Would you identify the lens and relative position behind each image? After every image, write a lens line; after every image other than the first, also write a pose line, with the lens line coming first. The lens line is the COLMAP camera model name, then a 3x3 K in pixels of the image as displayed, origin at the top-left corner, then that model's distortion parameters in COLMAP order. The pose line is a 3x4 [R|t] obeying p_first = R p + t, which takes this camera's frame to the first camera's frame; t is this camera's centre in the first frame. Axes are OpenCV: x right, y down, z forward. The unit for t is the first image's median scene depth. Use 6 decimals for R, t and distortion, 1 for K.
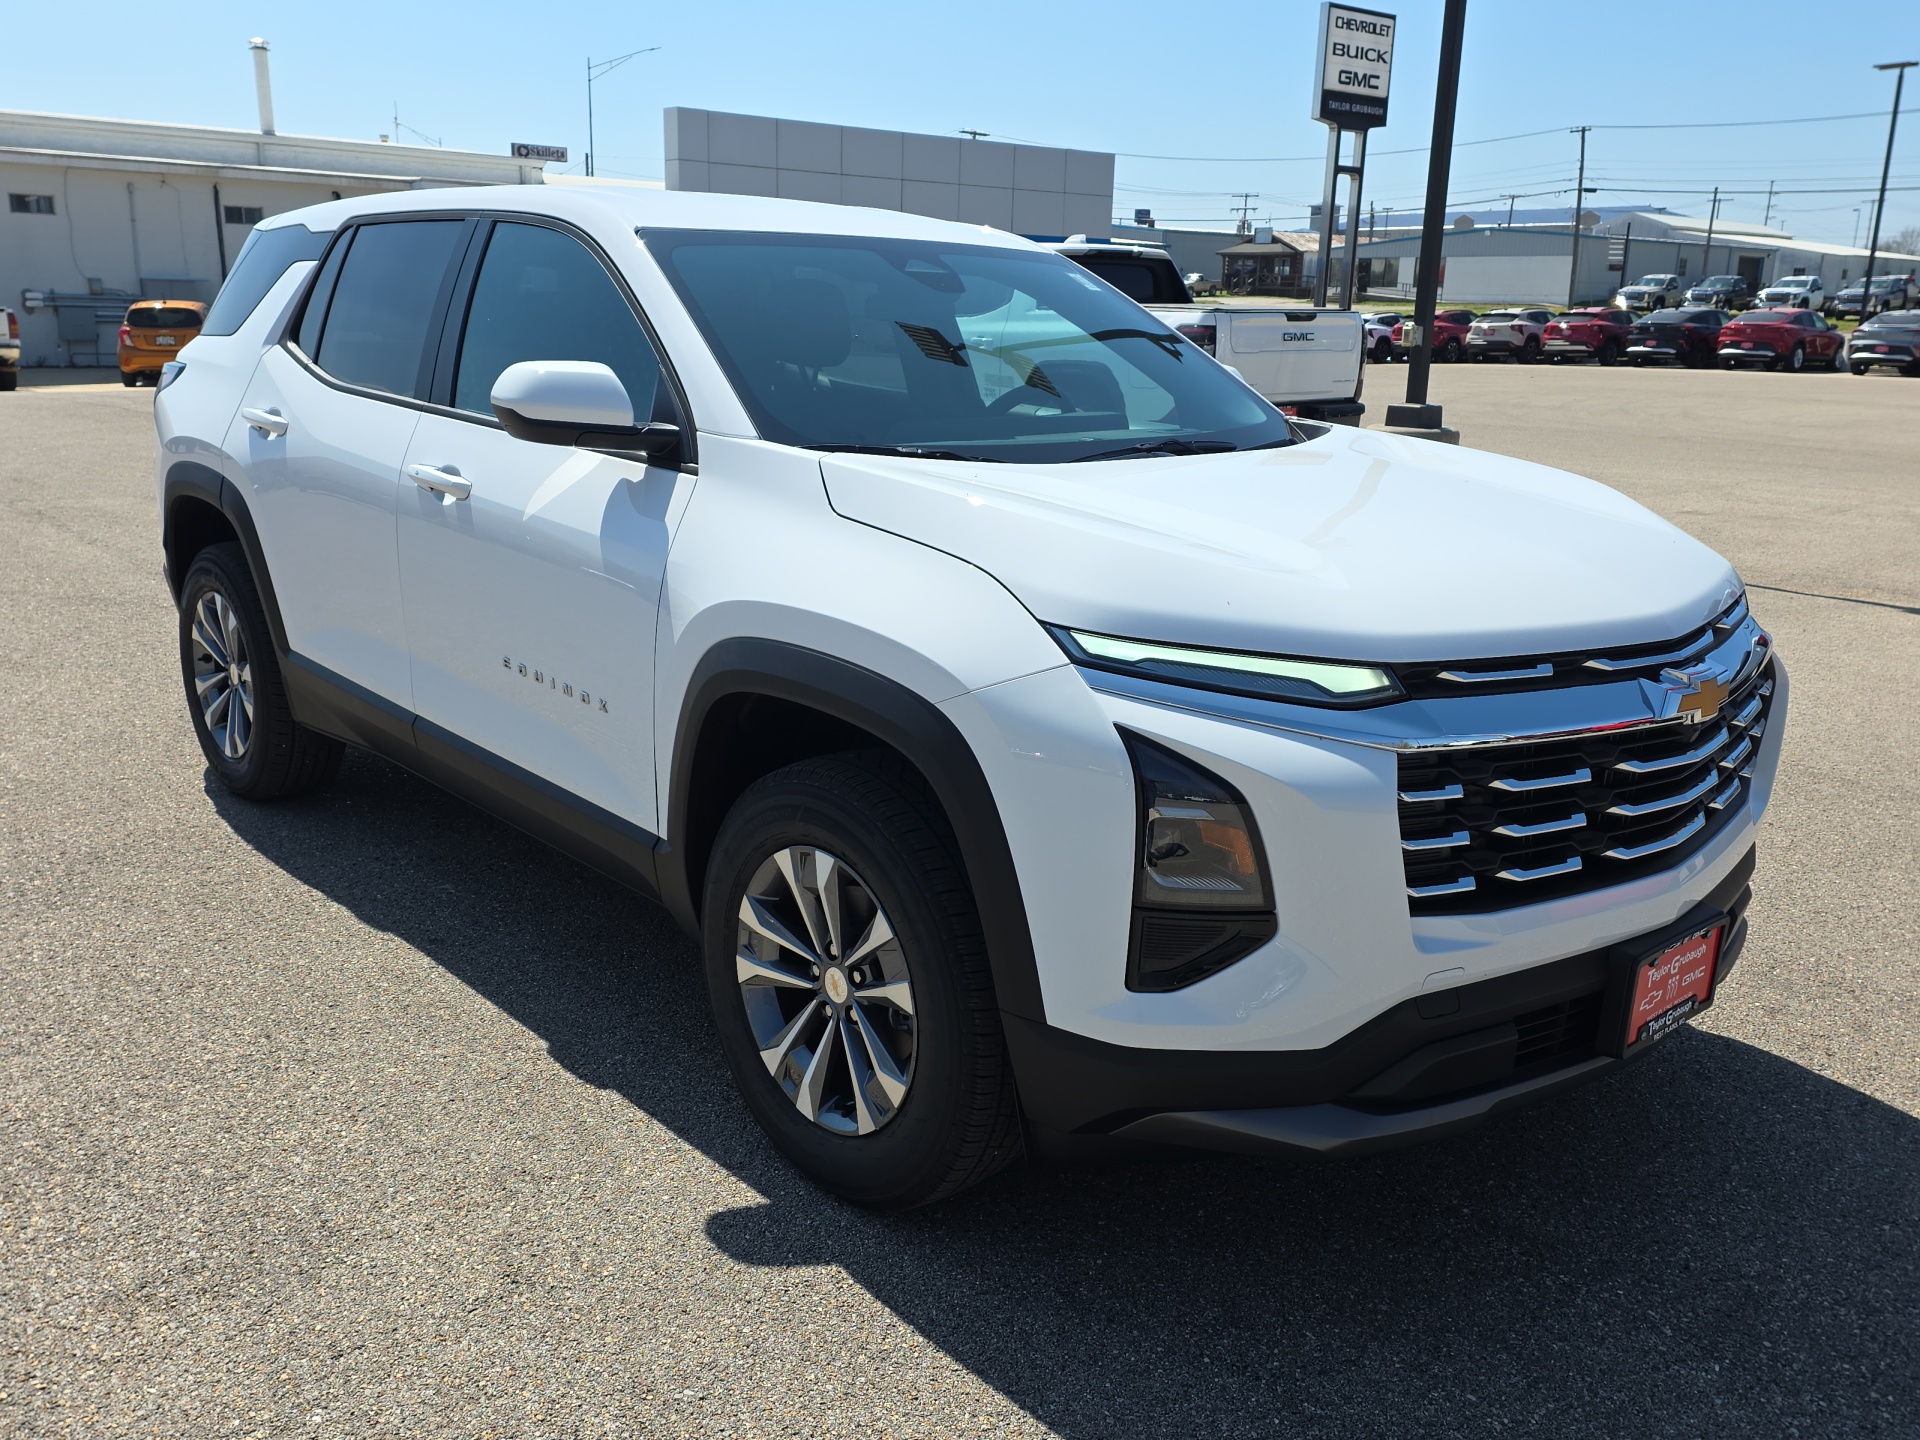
lens RADIAL K [[1674.7, 0, 962.9], [0, 1674.7, 687.5], [0, 0, 1]] dist [0.080011, -0.072664]
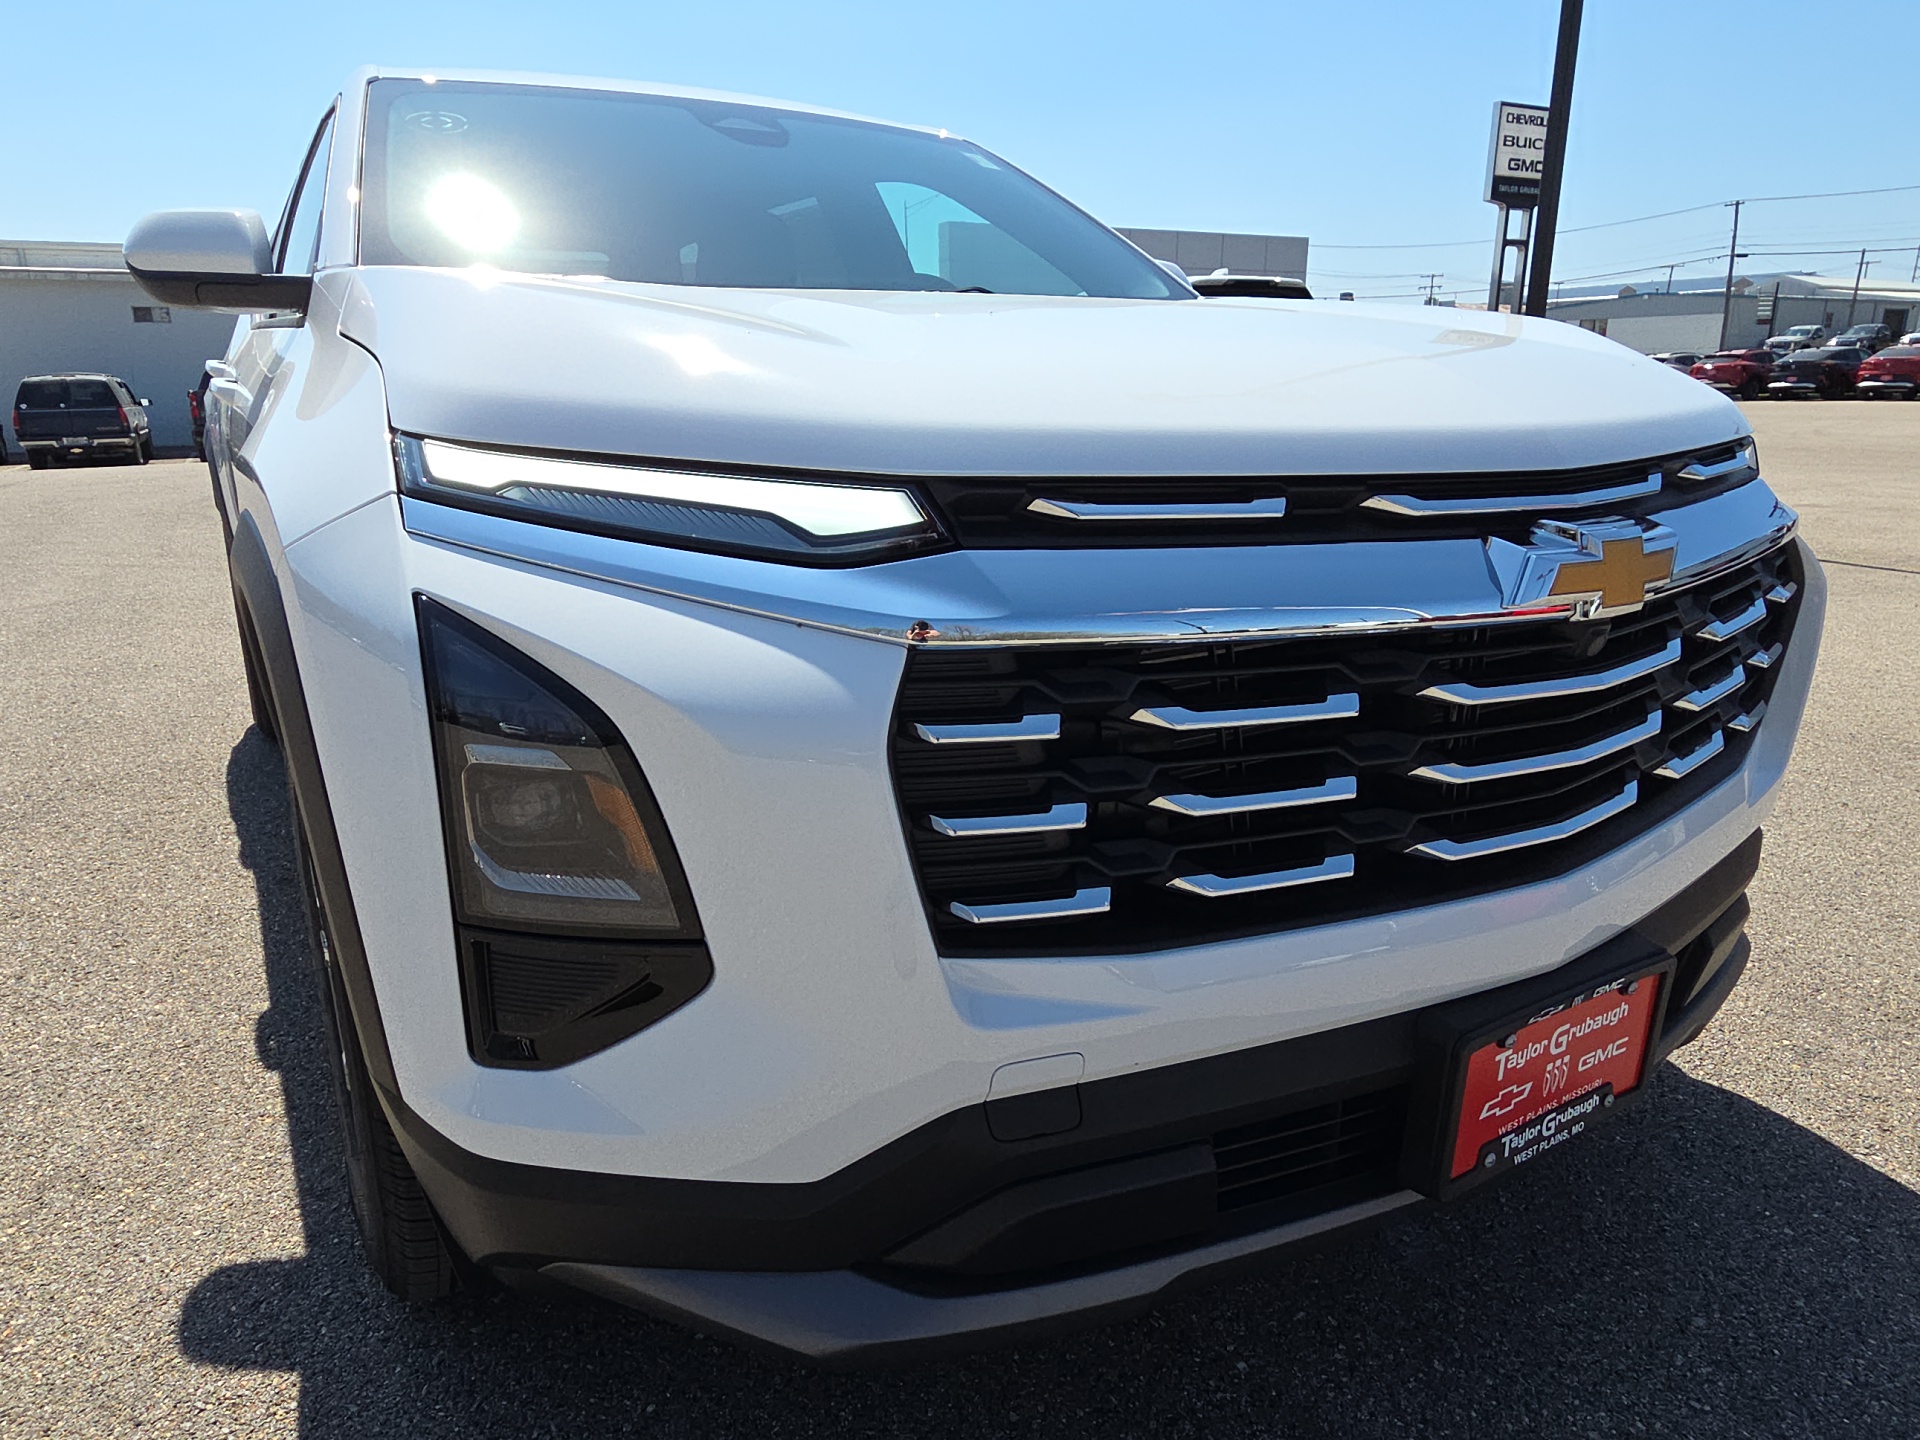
lens RADIAL K [[1230.8, 0, 972.3], [0, 1230.8, 728.8], [0, 0, 1]] dist [0.000853, 0.007075]
pose [[0.979113, 0.020016, -0.202331, 0.291392], [-0.012298, 0.999151, 0.039330, 0.040061], [0.202947, -0.036021, 0.978527, 0.521736]]
